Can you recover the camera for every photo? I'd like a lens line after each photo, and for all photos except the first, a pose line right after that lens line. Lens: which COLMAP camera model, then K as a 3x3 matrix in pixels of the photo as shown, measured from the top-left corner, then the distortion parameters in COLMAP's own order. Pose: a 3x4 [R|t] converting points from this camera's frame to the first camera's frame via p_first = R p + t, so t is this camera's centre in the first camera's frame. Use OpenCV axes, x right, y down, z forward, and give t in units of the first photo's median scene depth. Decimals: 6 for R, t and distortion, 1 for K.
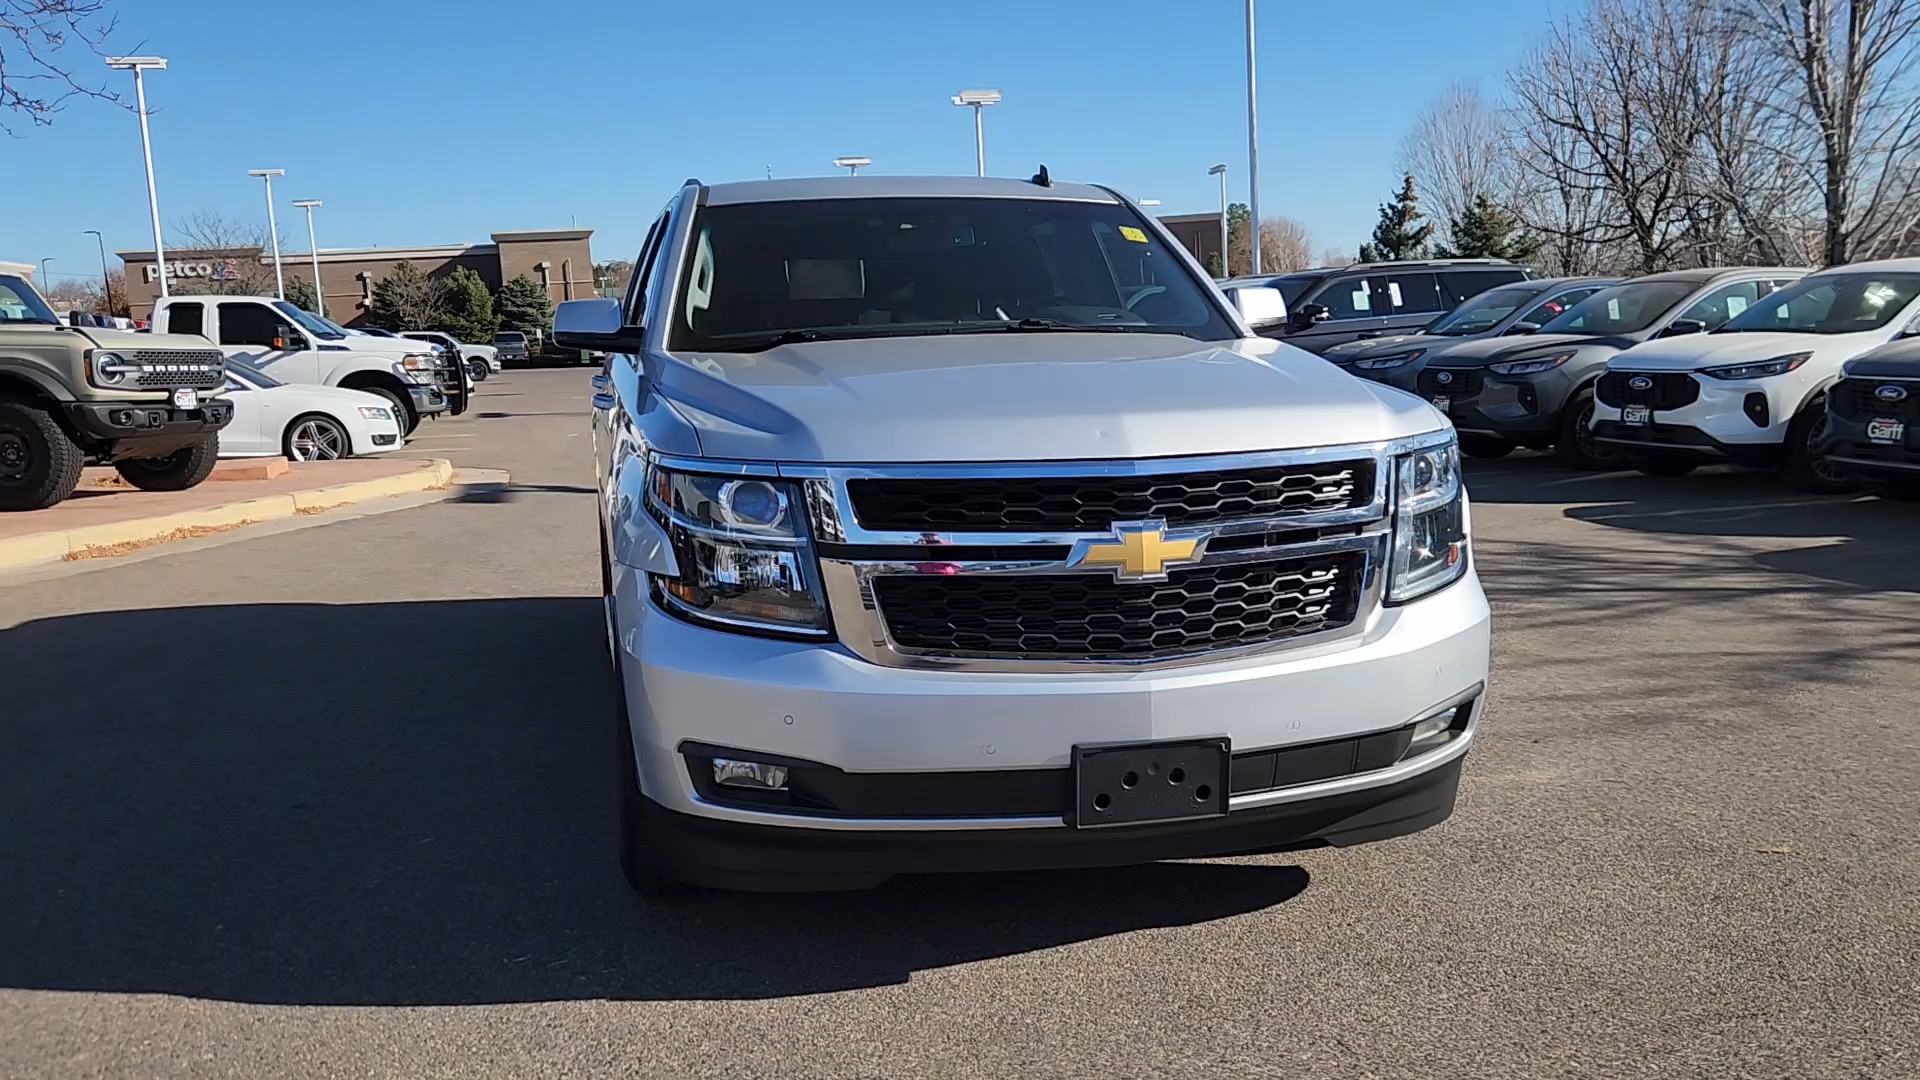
lens RADIAL K [[1662.7, 0, 959.3], [0, 1662.7, 550.4], [0, 0, 1]] dist [0.036608, -0.033832]
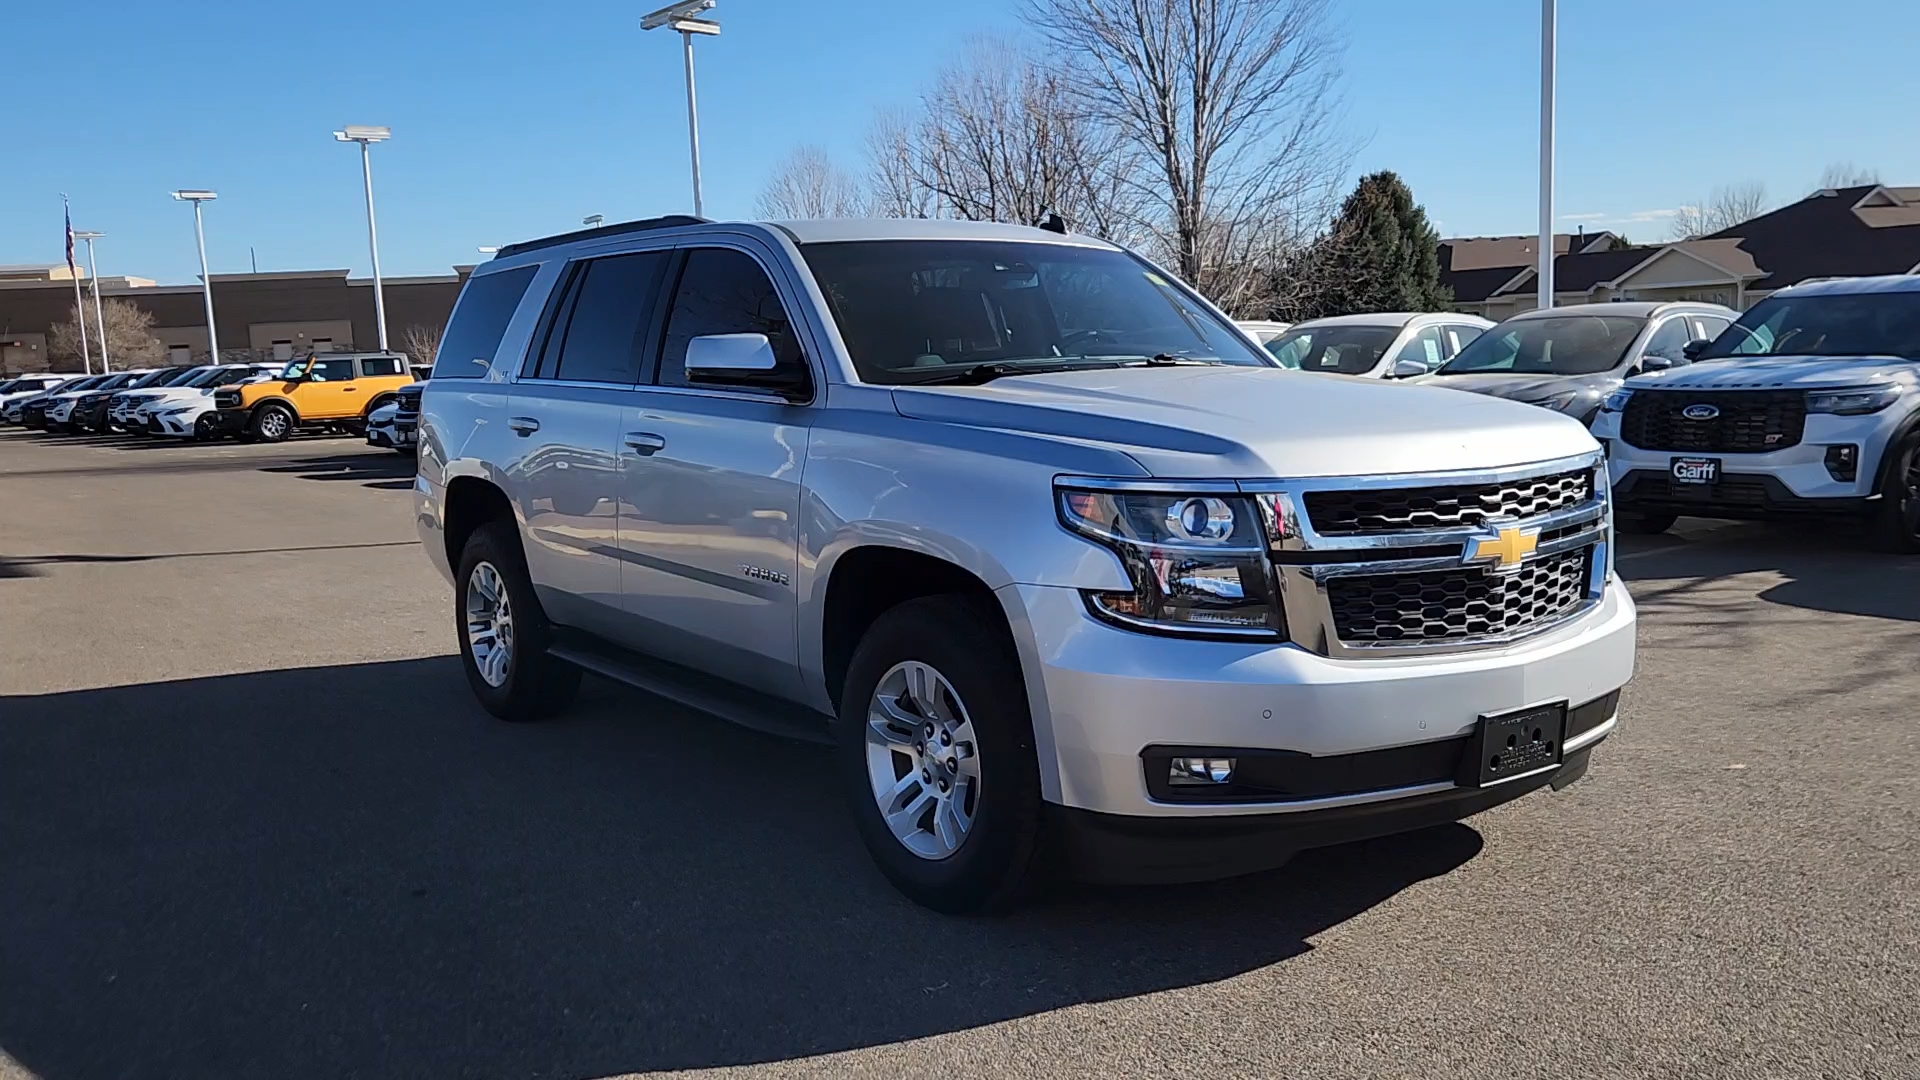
lens RADIAL K [[1662.7, 0, 956.3], [0, 1662.7, 536.2], [0, 0, 1]] dist [0.036608, -0.033832]
pose [[0.916071, -0.041444, 0.398869, -0.653868], [0.056581, 0.998053, -0.026246, 0.002491], [-0.397004, 0.046611, 0.916632, 0.065962]]
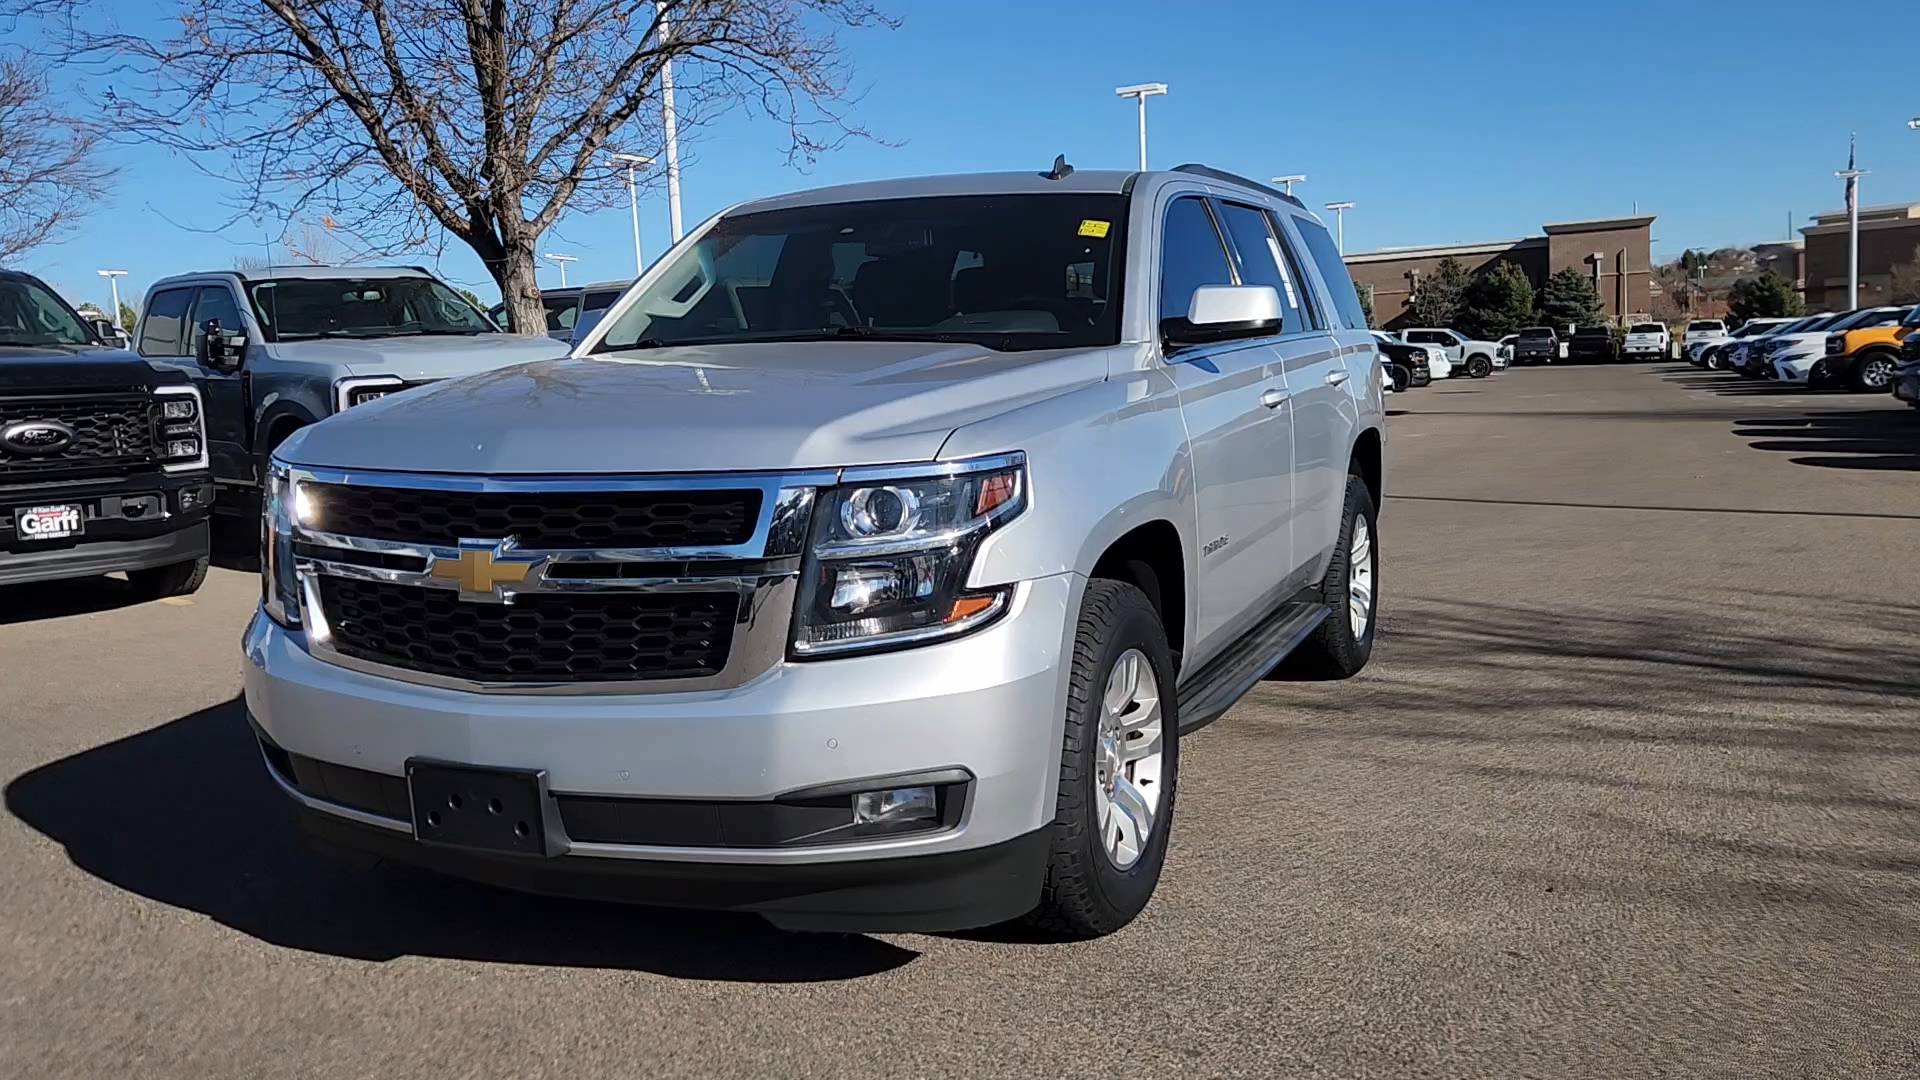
lens RADIAL K [[1662.7, 0, 942.5], [0, 1662.7, 545.7], [0, 0, 1]] dist [0.036608, -0.033832]
pose [[0.791207, 0.074444, -0.607001, 0.833697], [-0.074346, 0.996910, 0.025356, -0.053246], [0.607013, 0.025067, 0.794296, 0.354850]]
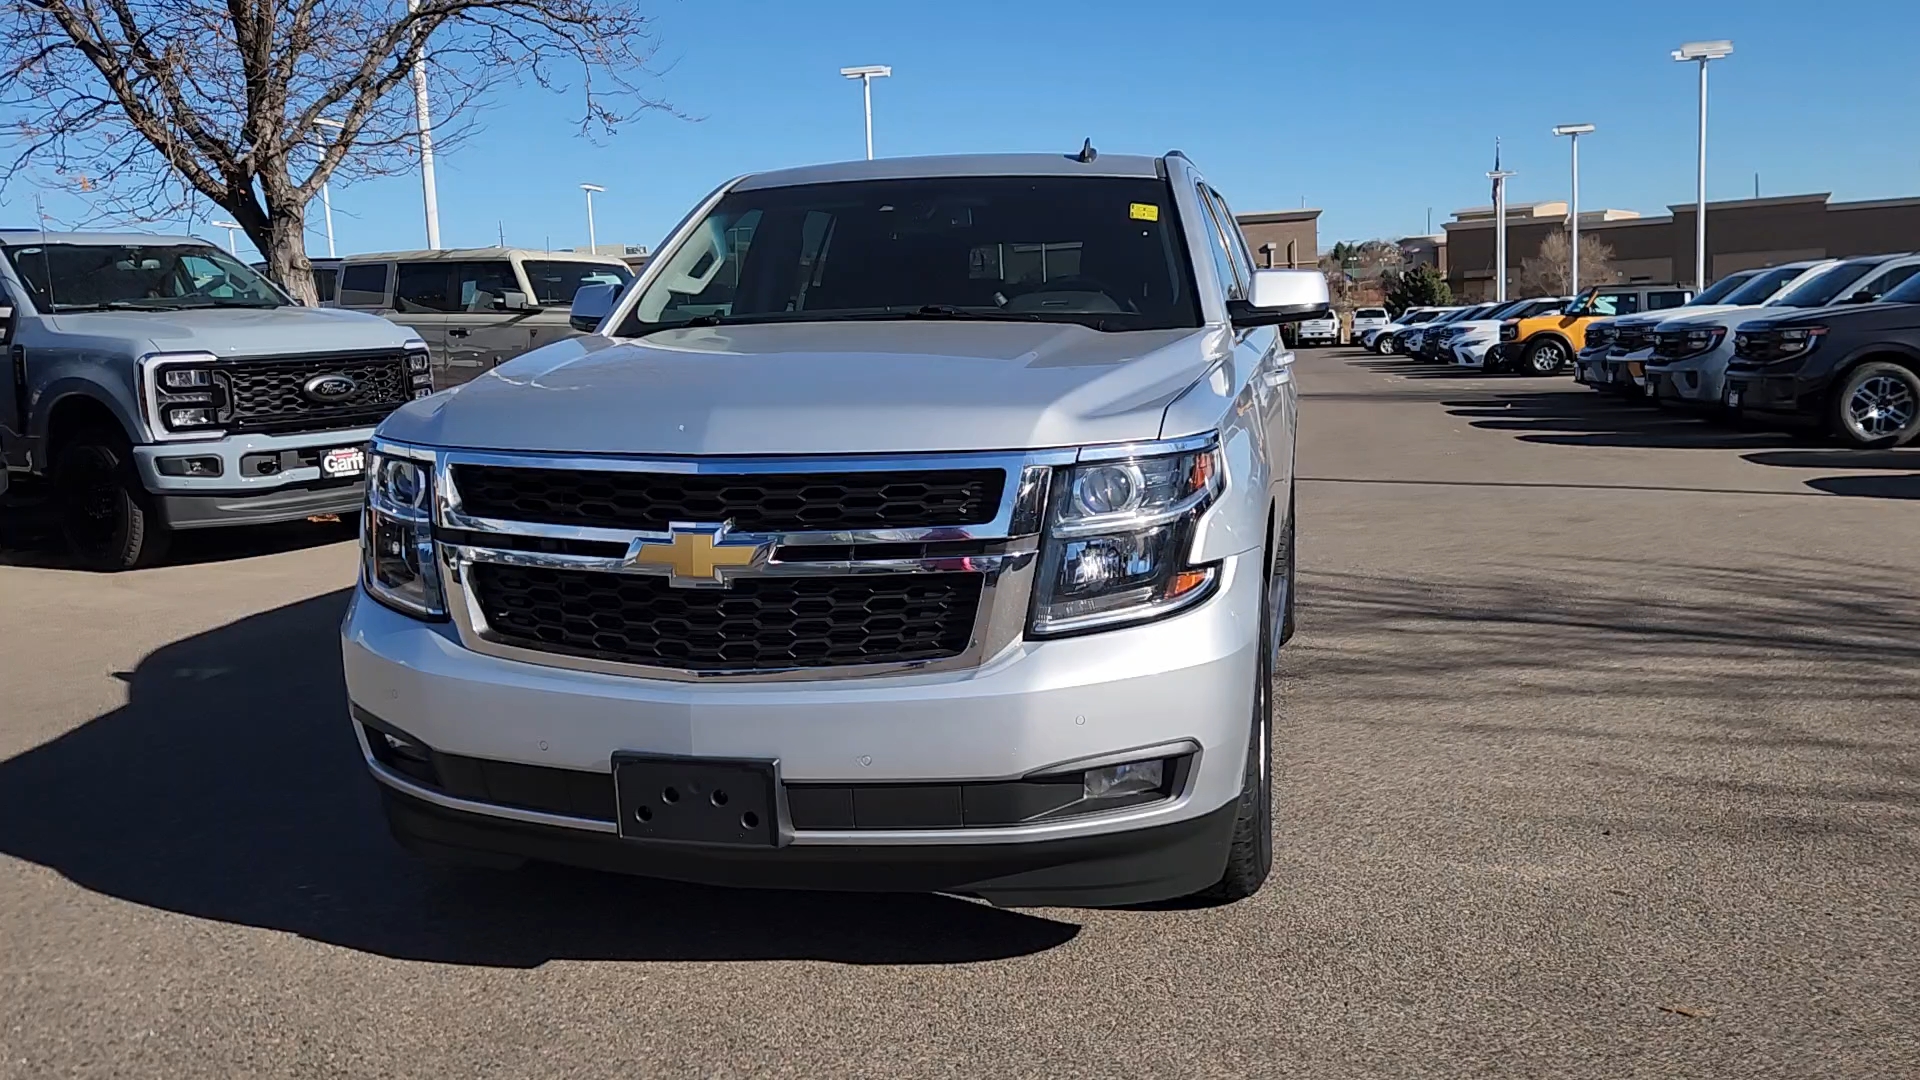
lens RADIAL K [[1662.7, 0, 949.9], [0, 1662.7, 550.5], [0, 0, 1]] dist [0.036608, -0.033832]
pose [[0.895308, 0.068530, -0.440144, 0.593924], [-0.063537, 0.997638, 0.026090, -0.032362], [0.440893, 0.004607, 0.897548, 0.200163]]
